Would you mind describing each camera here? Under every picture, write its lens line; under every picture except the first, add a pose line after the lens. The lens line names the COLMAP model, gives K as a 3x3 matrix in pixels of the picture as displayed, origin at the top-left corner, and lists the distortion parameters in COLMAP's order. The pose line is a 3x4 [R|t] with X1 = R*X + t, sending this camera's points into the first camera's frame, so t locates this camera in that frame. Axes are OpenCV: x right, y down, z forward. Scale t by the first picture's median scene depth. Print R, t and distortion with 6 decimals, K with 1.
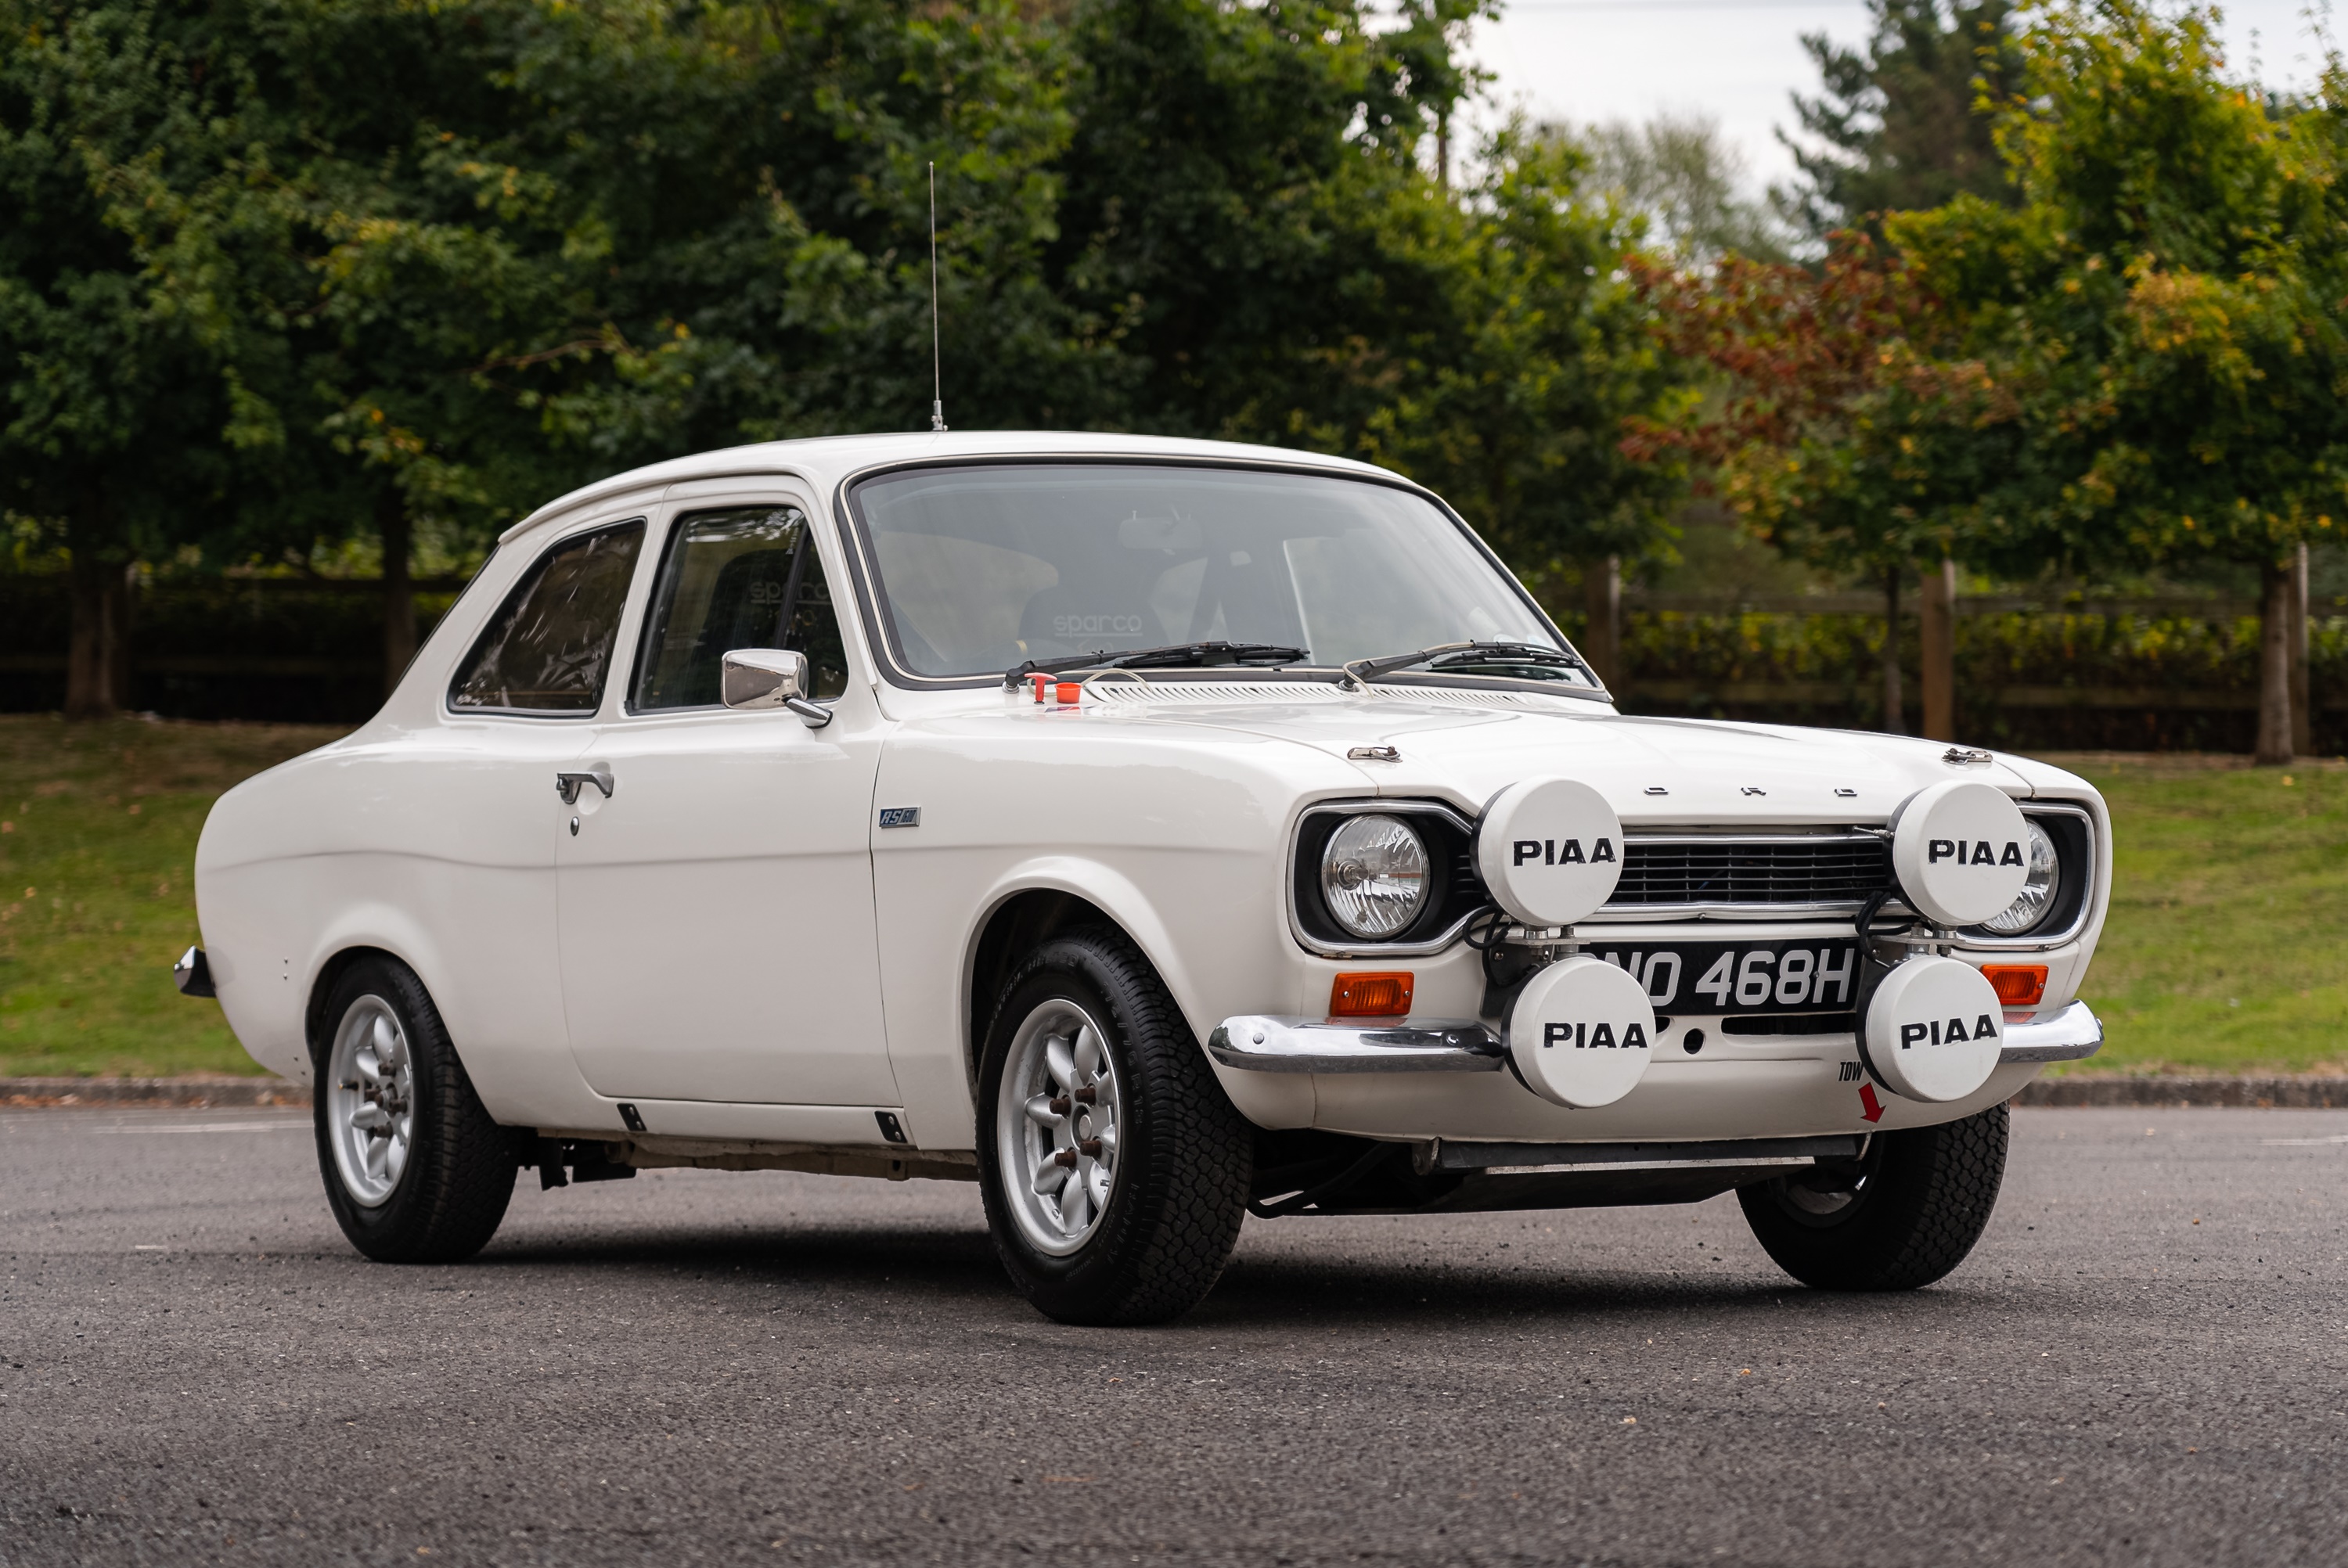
lens RADIAL K [[7105.0, 0, 1174.0], [0, 7105.0, 784.0], [0, 0, 1]] dist [-0.084524, 0.222948]
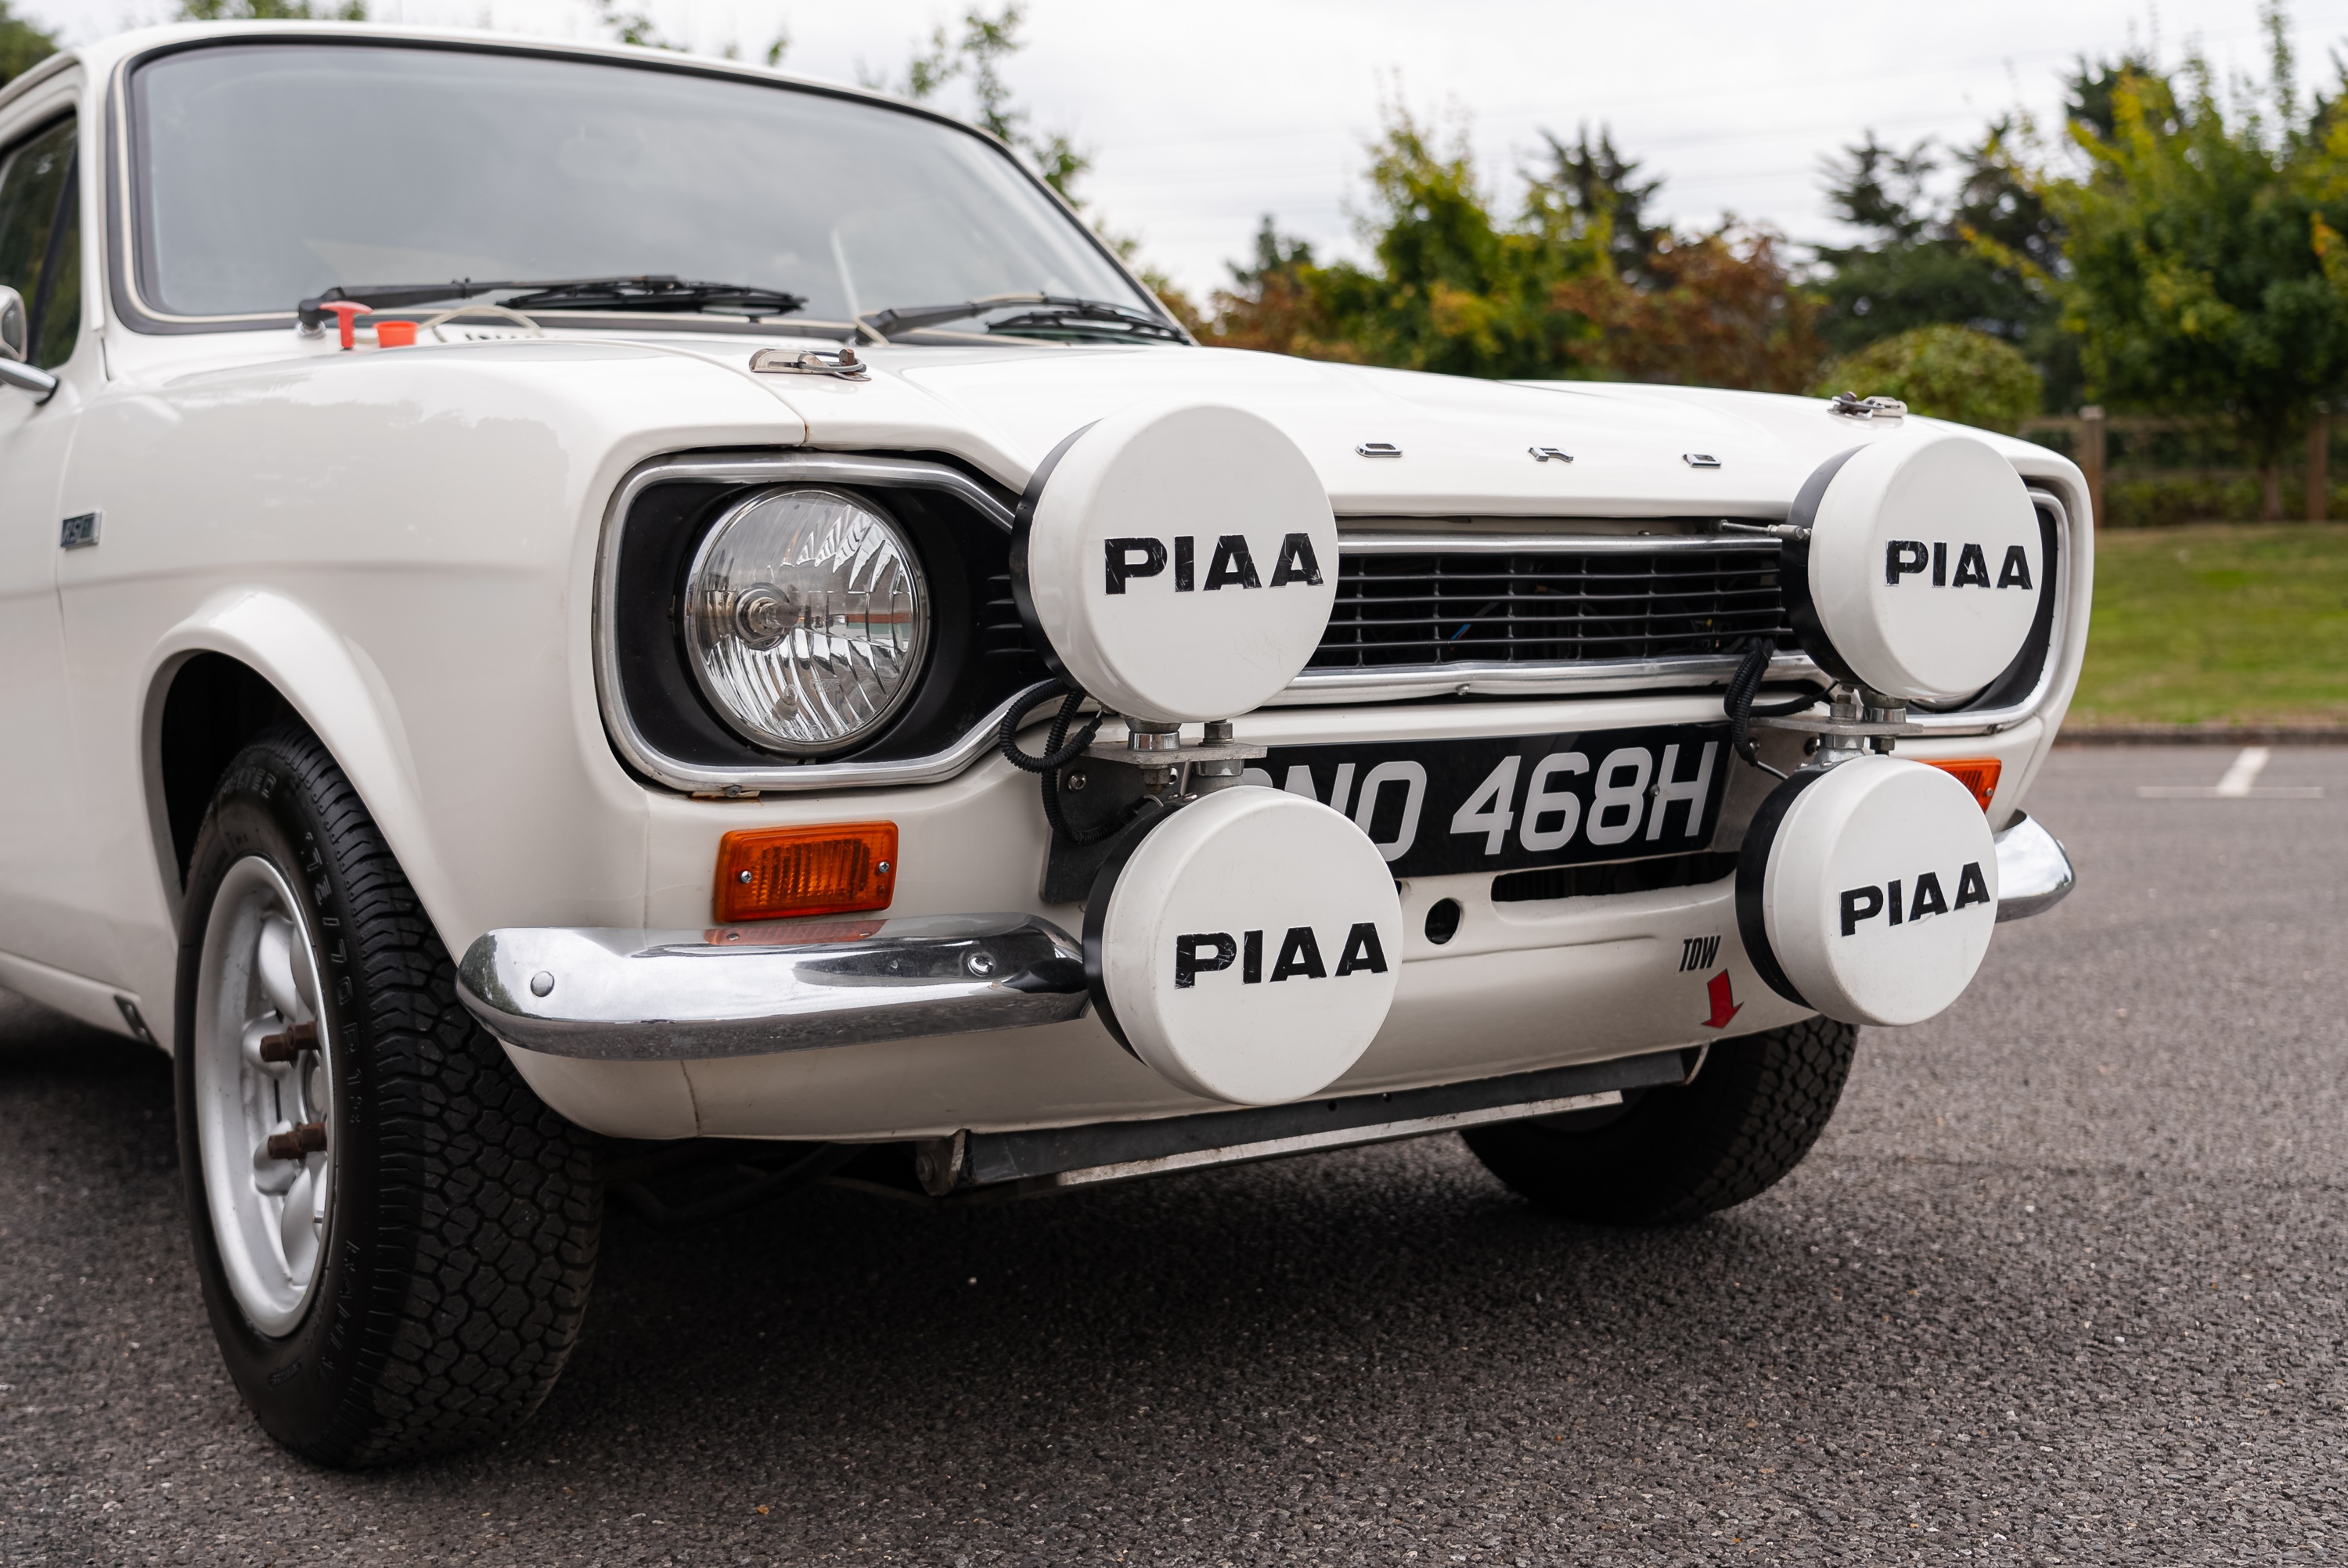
lens RADIAL K [[2774.7, 0, 1174.0], [0, 2774.7, 784.0], [0, 0, 1]] dist [0.030837, 0.016425]
pose [[0.997261, -0.015120, 0.072396, 0.036950], [0.009931, 0.997391, 0.071505, 0.010356], [-0.073288, -0.070590, 0.994809, 0.775889]]
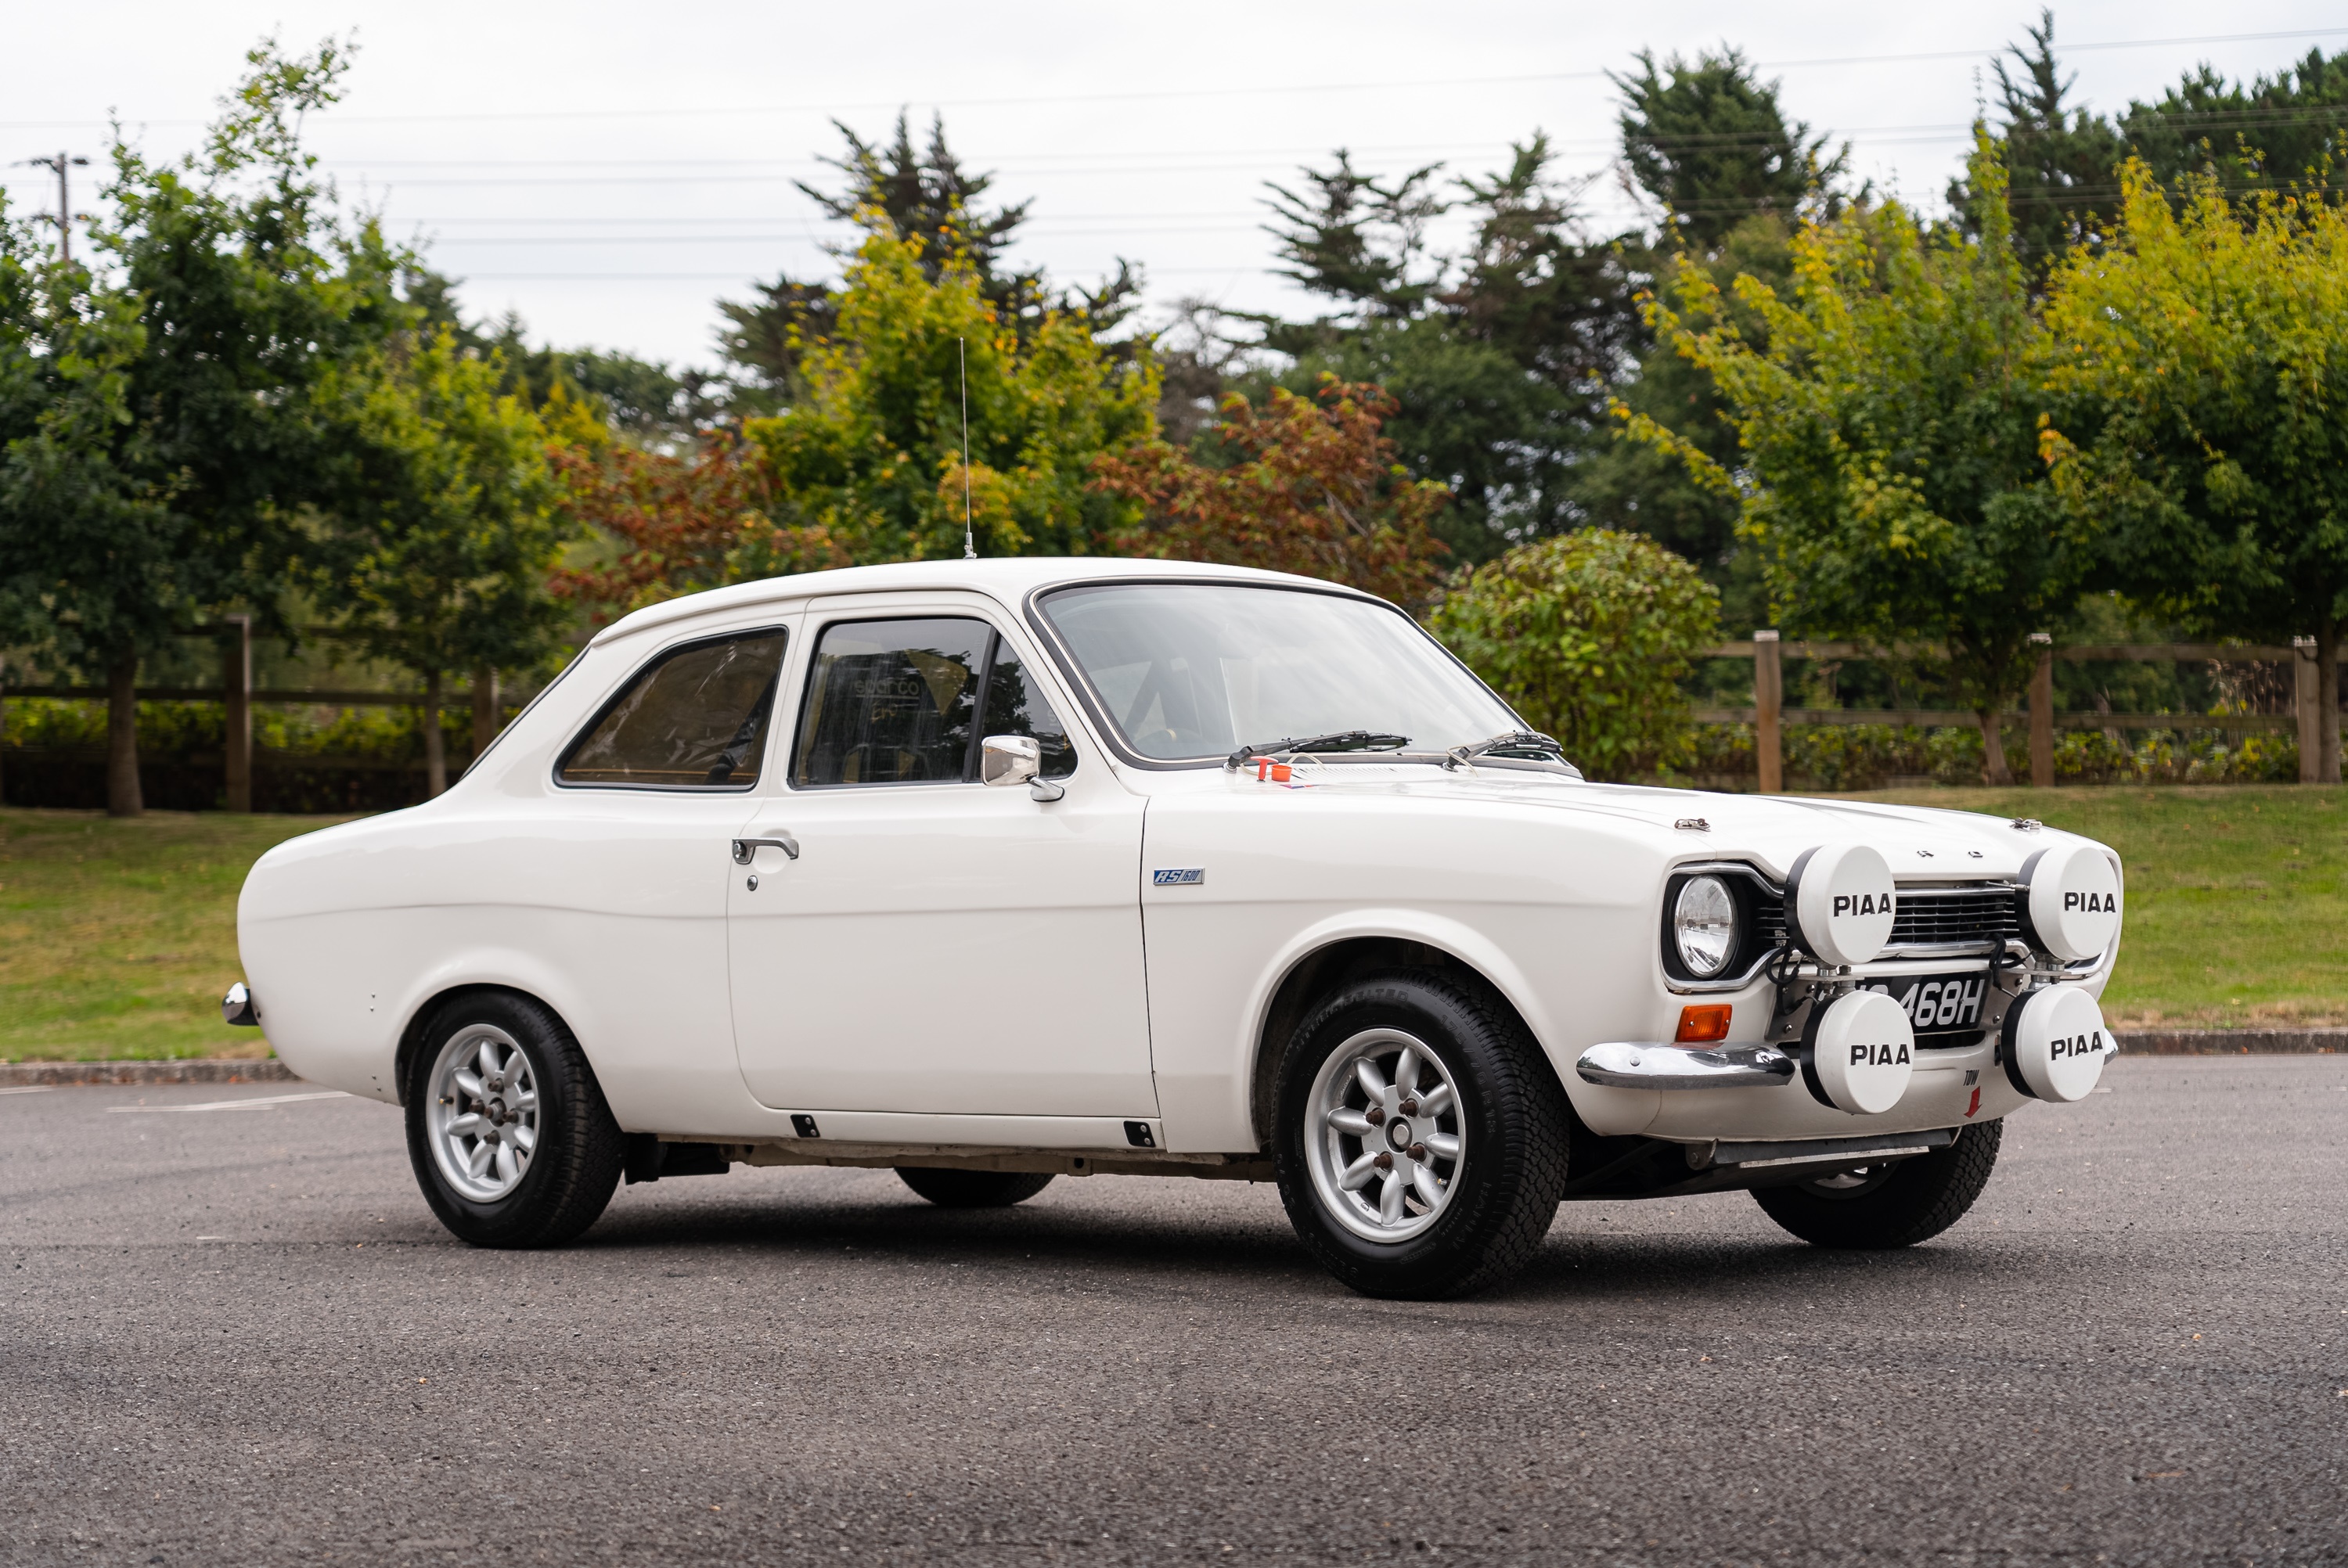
lens RADIAL K [[4826.2, 0, 1174.0], [0, 4826.2, 784.0], [0, 0, 1]] dist [0.106693, -0.238271]
pose [[0.955876, 0.000243, 0.293769, -0.286078], [0.002256, 0.999964, -0.008167, -0.004452], [-0.293761, 0.008470, 0.955841, 0.226268]]
